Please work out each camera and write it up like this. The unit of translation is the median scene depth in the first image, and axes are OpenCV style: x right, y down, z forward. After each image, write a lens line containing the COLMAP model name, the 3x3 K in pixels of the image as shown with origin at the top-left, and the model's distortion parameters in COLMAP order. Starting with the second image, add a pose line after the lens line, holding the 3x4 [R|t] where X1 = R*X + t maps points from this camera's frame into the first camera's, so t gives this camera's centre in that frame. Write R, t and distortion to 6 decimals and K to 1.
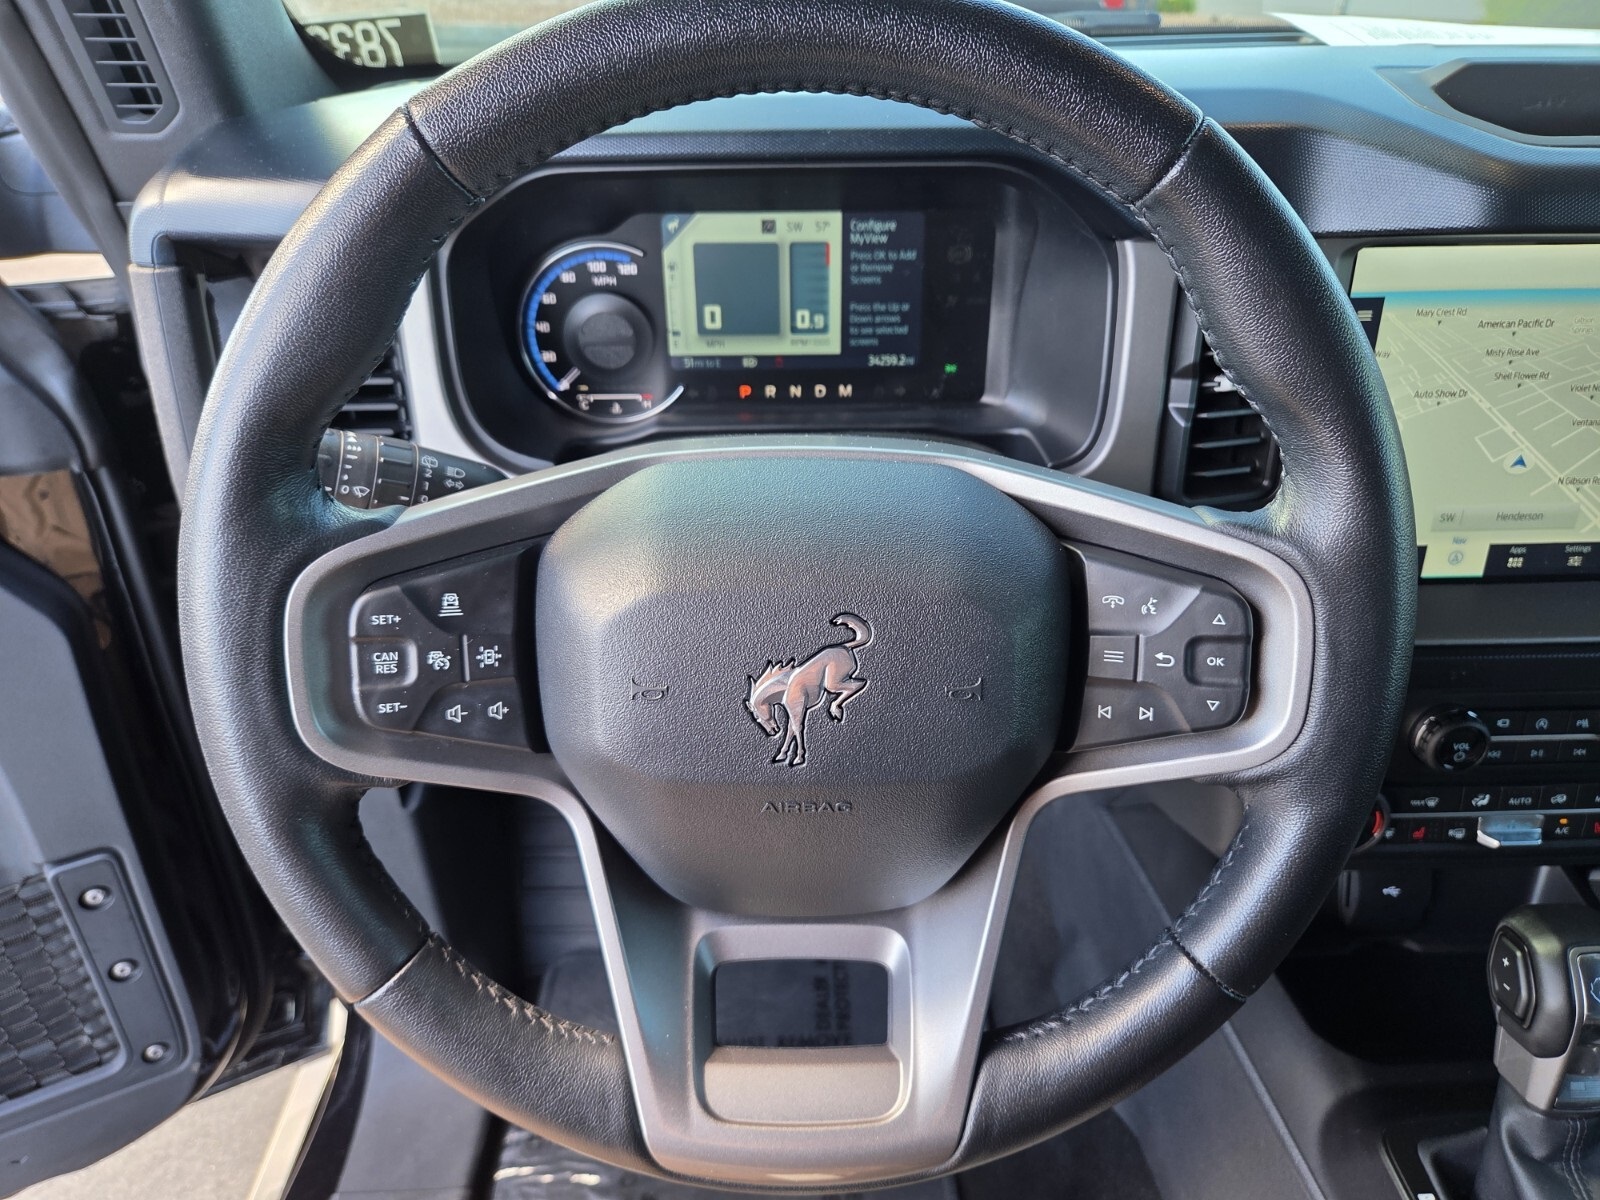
lens RADIAL K [[1102.2, 0, 800.0], [0, 1102.2, 600.0], [0, 0, 1]] dist [0.035473, -0.042300]
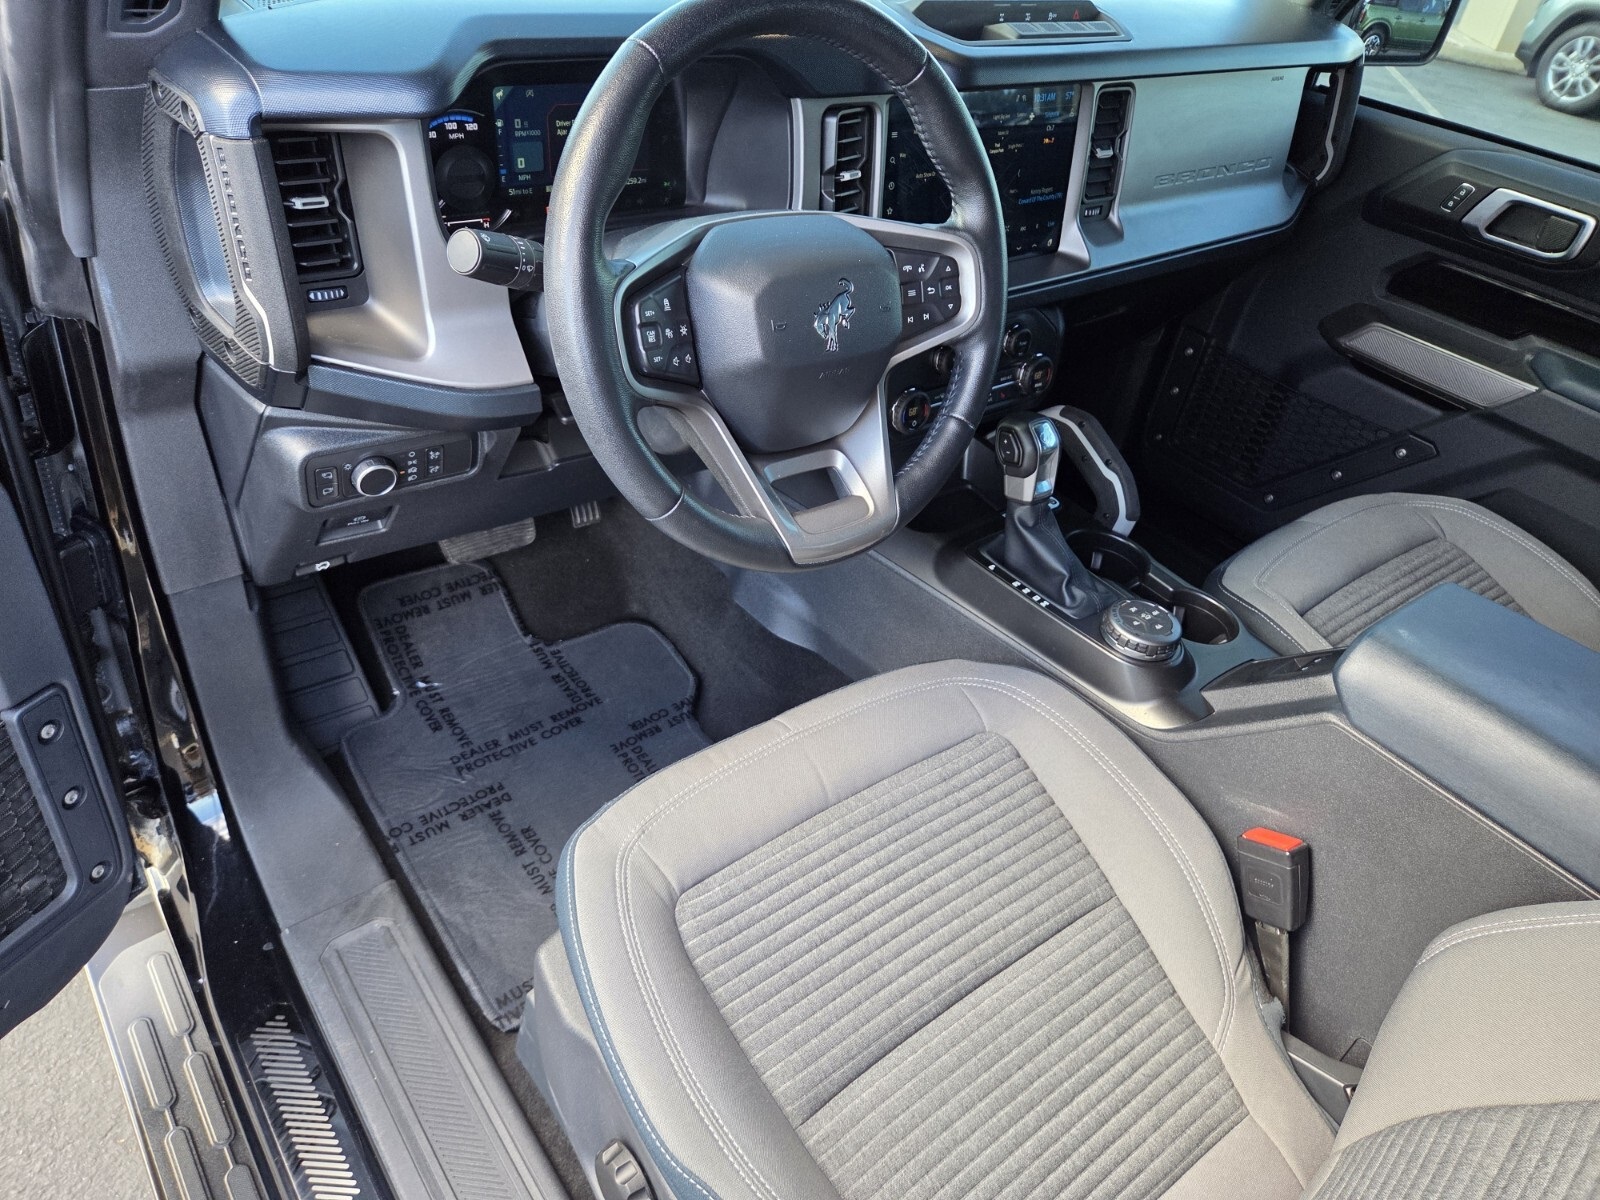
lens RADIAL K [[1102.2, 0, 800.0], [0, 1102.2, 600.0], [0, 0, 1]] dist [0.035473, -0.042300]
pose [[0.787982, -0.276938, 0.549899, -0.937260], [0.206809, 0.960292, 0.187270, 0.131394], [-0.579926, -0.033842, 0.813966, -0.529298]]
